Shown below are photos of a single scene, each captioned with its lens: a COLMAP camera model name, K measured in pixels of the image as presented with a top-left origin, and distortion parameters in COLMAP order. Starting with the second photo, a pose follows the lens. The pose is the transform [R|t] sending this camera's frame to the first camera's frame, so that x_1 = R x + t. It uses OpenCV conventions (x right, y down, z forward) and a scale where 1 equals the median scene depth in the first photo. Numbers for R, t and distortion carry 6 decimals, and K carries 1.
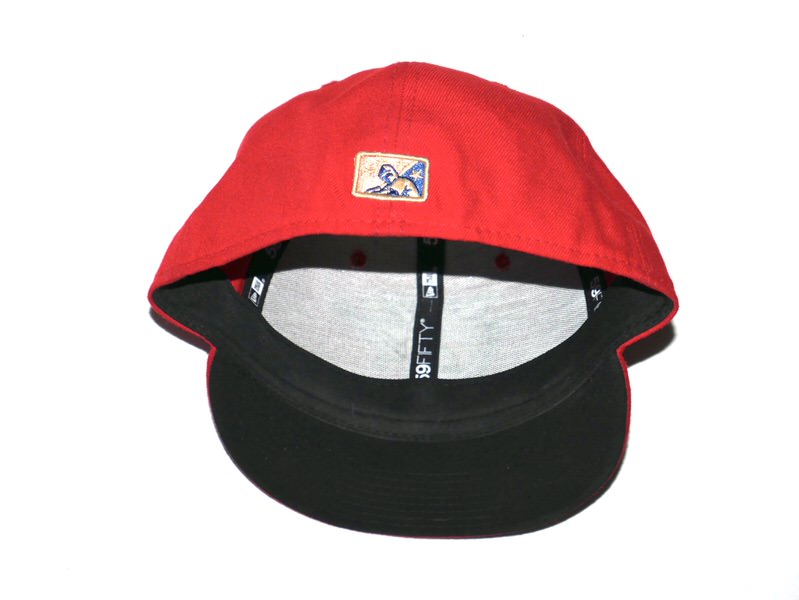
lens RADIAL K [[1945.0, 0, 401.1], [0, 1945.0, 299.7], [0, 0, 1]] dist [0.335606, 0.000000]
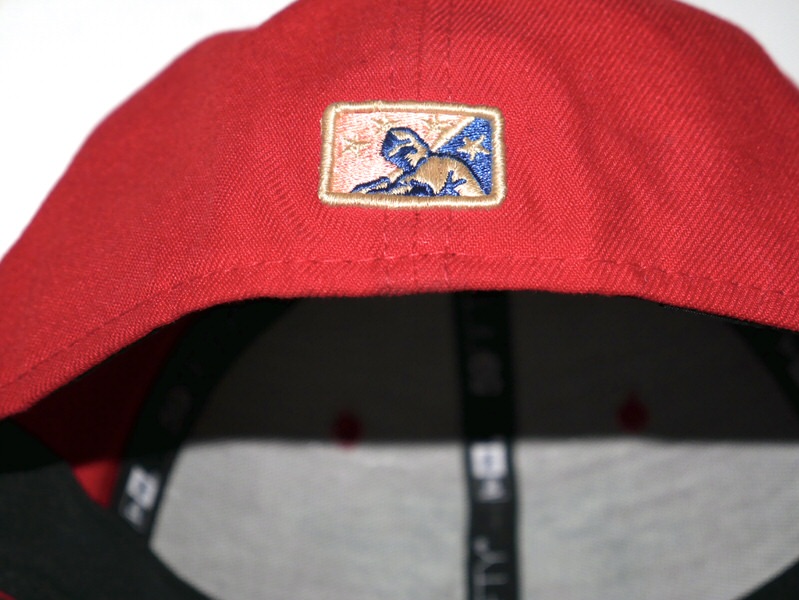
lens RADIAL K [[1945.0, 0, 393.1], [0, 1945.0, 298.5], [0, 0, 1]] dist [0.335606, 0.000000]
pose [[0.998063, -0.061717, 0.007832, -0.014265], [0.062186, 0.986069, -0.154277, 0.029941], [0.001798, 0.154465, 0.987997, 0.596606]]
